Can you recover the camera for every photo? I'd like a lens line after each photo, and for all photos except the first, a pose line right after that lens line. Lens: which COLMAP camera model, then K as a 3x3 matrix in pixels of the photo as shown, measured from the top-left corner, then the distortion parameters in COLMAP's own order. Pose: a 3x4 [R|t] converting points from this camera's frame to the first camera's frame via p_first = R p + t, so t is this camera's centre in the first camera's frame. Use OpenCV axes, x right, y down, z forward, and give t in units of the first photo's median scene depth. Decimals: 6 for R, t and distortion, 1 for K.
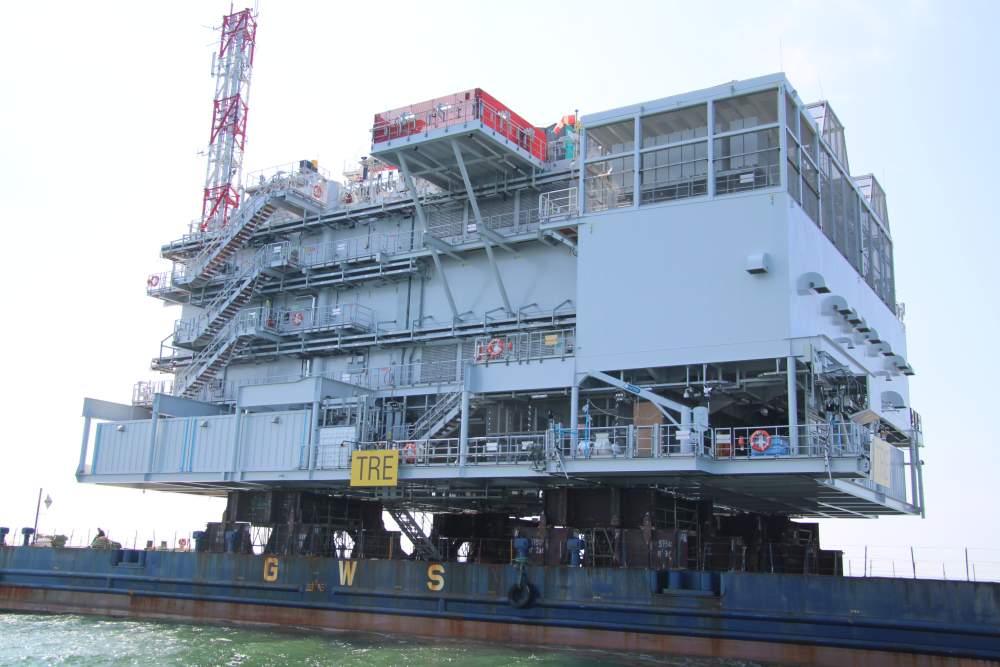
lens RADIAL K [[973.8, 0, 500.0], [0, 973.8, 333.5], [0, 0, 1]] dist [-0.003111, 0.005882]
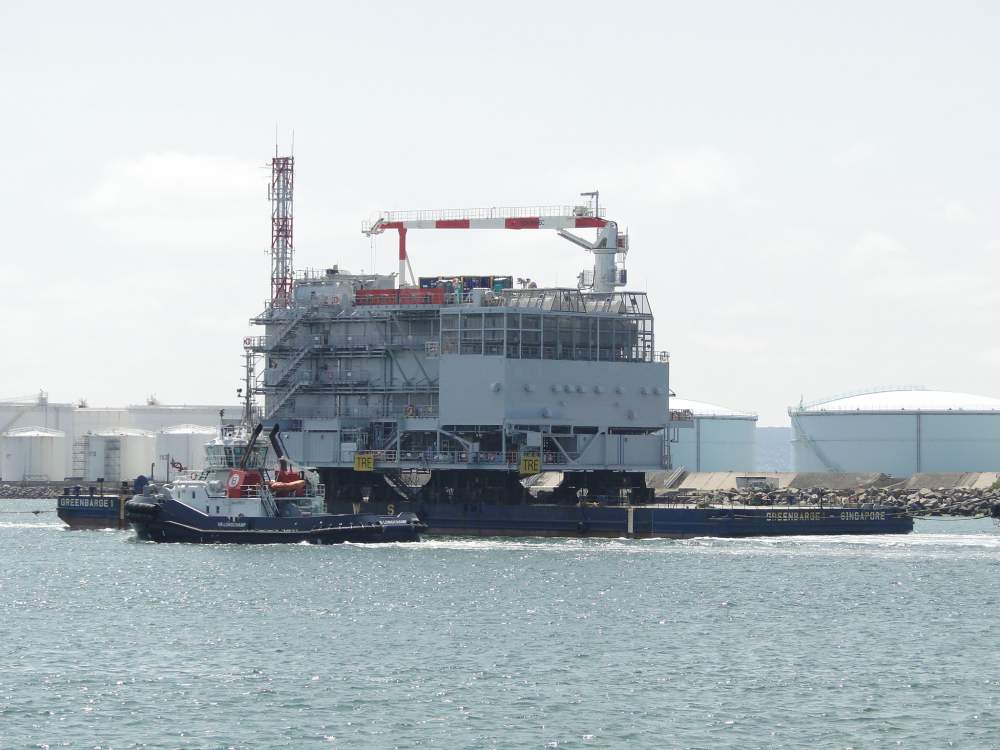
lens RADIAL K [[4026.3, 0, 500.0], [0, 4026.3, 375.0], [0, 0, 1]] dist [0.047999, -0.758704]
pose [[0.975453, -0.030145, -0.218136, 1.797891], [0.074357, 0.977494, 0.197423, -1.522143], [0.207275, -0.208797, 0.955741, -6.320888]]
